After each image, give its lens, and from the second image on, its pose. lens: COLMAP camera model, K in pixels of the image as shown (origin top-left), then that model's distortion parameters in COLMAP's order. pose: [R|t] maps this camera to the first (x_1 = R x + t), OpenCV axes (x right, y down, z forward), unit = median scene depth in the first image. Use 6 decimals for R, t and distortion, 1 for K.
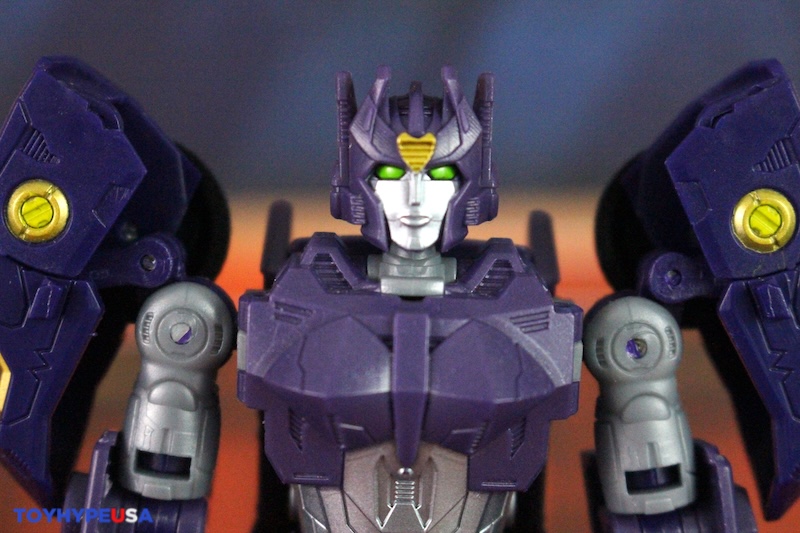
lens RADIAL K [[1871.6, 0, 393.6], [0, 1871.6, 269.1], [0, 0, 1]] dist [-0.030259, 0.000000]
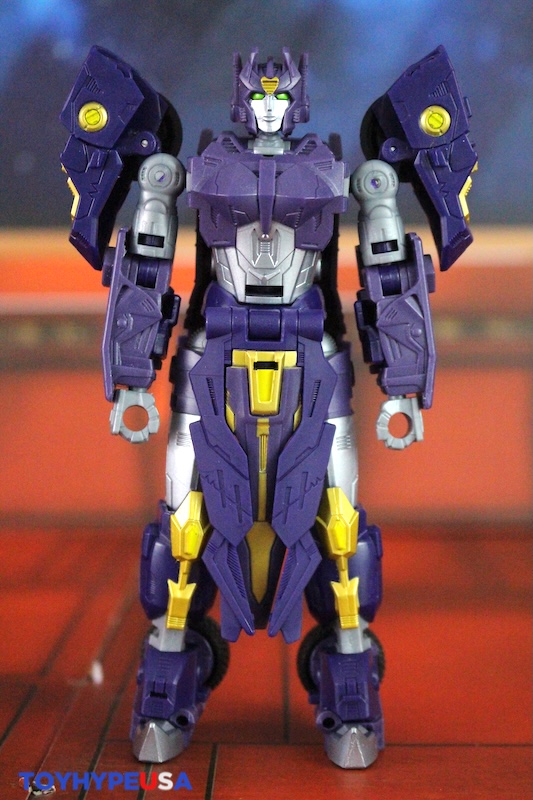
lens RADIAL K [[1725.0, 0, 275.6], [0, 1725.0, 394.8], [0, 0, 1]] dist [0.047199, 0.000000]
pose [[0.999802, -0.000166, -0.019898, 0.056411], [0.000148, 1.000000, -0.000880, 0.285823], [0.019898, 0.000876, 0.999802, -0.957818]]
